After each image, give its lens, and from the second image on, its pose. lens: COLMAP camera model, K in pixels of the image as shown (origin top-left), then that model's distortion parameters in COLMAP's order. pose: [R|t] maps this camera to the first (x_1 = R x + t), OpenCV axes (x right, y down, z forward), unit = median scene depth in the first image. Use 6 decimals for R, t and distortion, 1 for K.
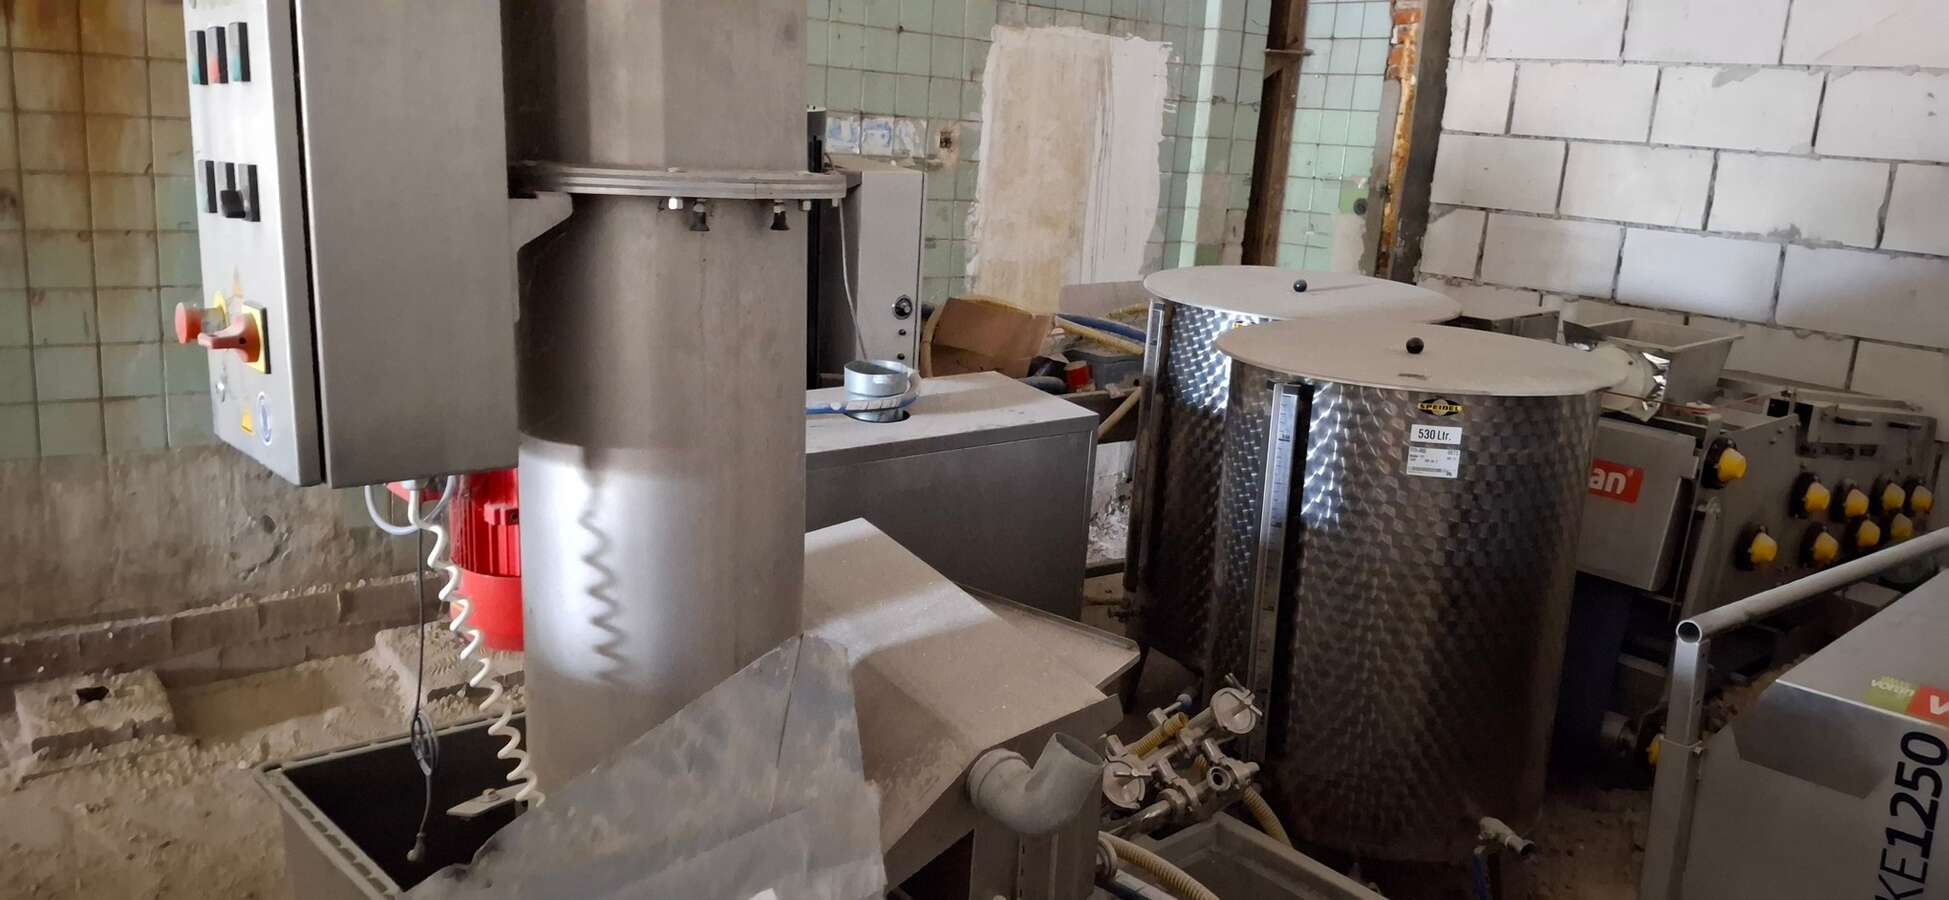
lens RADIAL K [[1390.4, 0, 975.4], [0, 1390.4, 577.2], [0, 0, 1]] dist [0.046249, -0.053240]
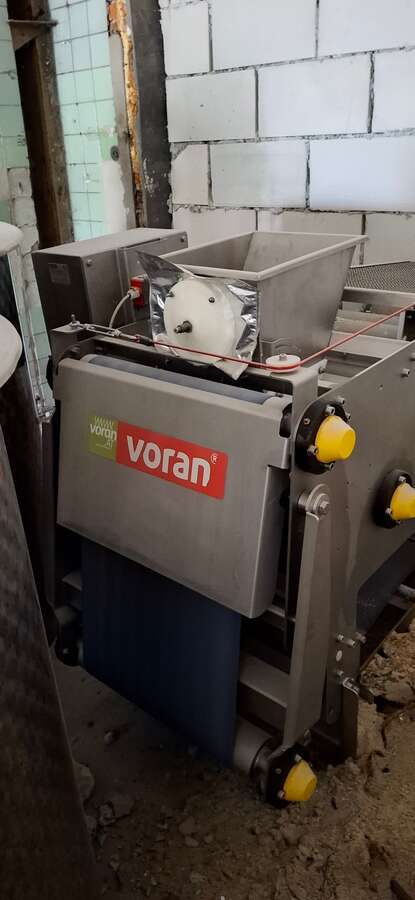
lens RADIAL K [[642.1, 0, 207.5], [0, 642.1, 450.0], [0, 0, 1]] dist [0.046249, -0.053240]
pose [[0.985076, -0.154772, 0.075301, 0.281037], [0.144247, 0.981045, 0.129396, -0.078366], [-0.093900, -0.116603, 0.988730, 0.428418]]
